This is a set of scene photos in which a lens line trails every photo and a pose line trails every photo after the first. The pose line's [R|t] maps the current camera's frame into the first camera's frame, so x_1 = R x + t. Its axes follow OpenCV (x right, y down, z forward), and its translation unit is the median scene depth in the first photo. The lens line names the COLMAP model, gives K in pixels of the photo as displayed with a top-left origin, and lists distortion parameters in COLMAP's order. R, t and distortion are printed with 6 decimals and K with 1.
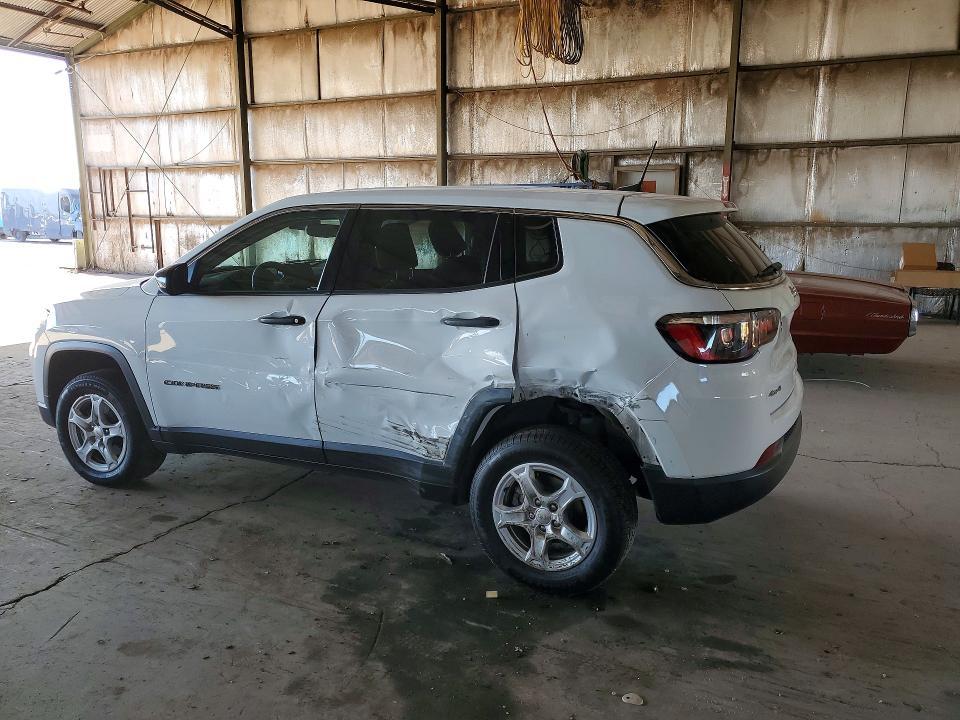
lens RADIAL K [[746.9, 0, 478.9], [0, 746.9, 334.2], [0, 0, 1]] dist [0.032136, -0.003032]
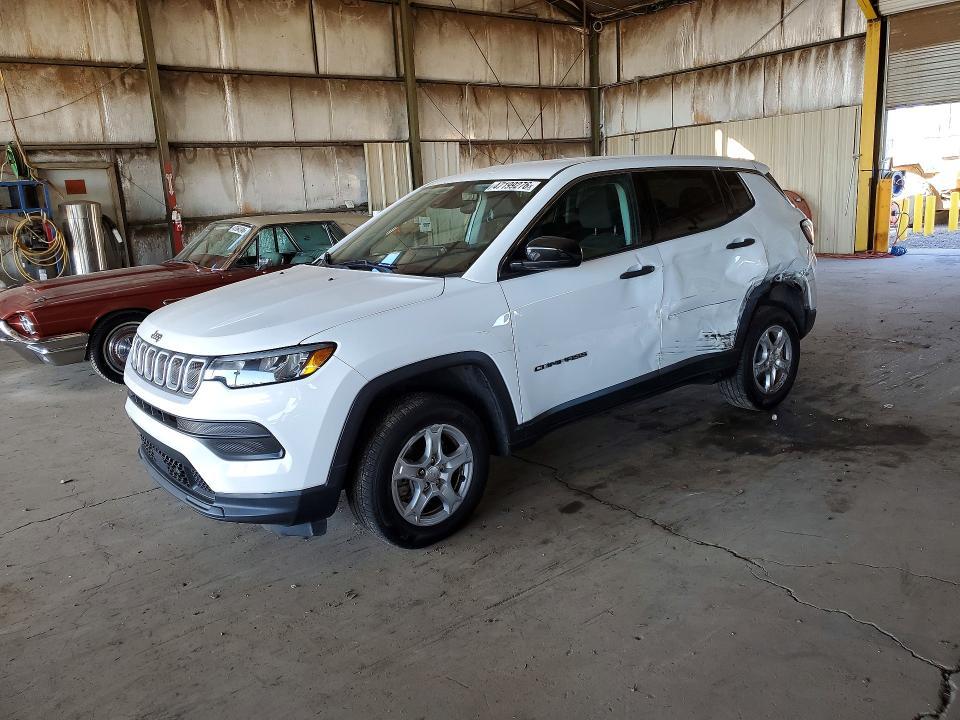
lens RADIAL K [[715.3, 0, 480.0], [0, 715.3, 360.0], [0, 0, 1]] dist [-0.006958, 0.009544]
pose [[0.439283, -0.230257, 0.868339, -0.769701], [0.204261, 0.966878, 0.153053, -0.059389], [-0.874819, 0.110134, 0.471765, 0.422738]]
